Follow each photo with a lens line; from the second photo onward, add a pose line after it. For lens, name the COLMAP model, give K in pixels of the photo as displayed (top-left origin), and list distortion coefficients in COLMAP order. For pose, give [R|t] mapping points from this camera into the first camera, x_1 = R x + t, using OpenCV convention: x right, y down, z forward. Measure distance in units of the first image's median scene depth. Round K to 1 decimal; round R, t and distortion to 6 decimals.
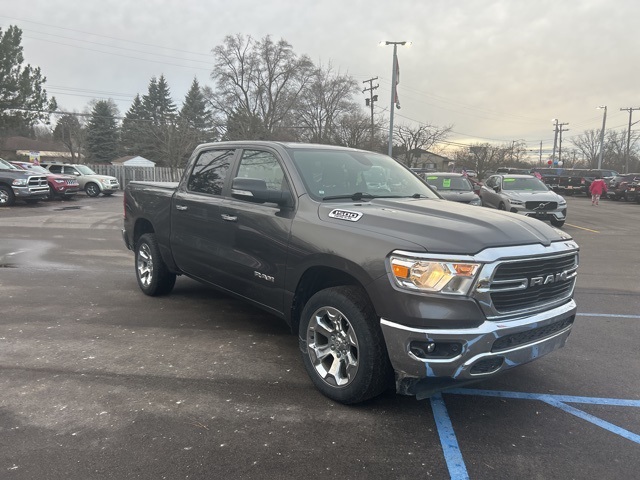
lens RADIAL K [[479.1, 0, 319.6], [0, 479.1, 239.0], [0, 0, 1]] dist [0.050028, -0.042713]
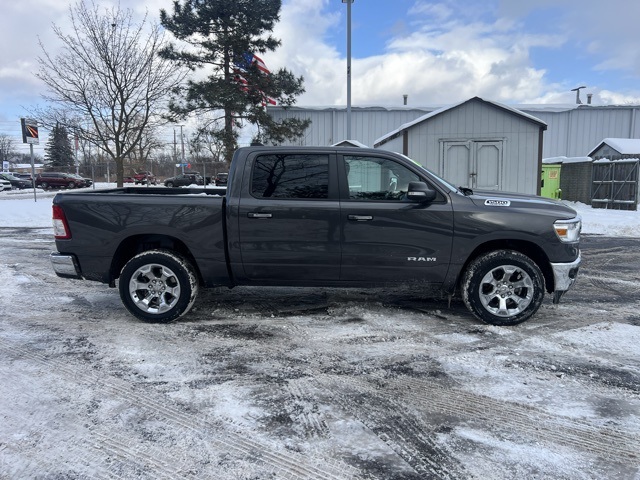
lens RADIAL K [[479.1, 0, 317.2], [0, 479.1, 237.4], [0, 0, 1]] dist [0.050028, -0.042713]
pose [[0.662395, -0.144824, 0.735023, -1.273176], [0.116505, 0.989113, 0.089895, -0.128919], [-0.740040, 0.026088, 0.672057, 0.375016]]
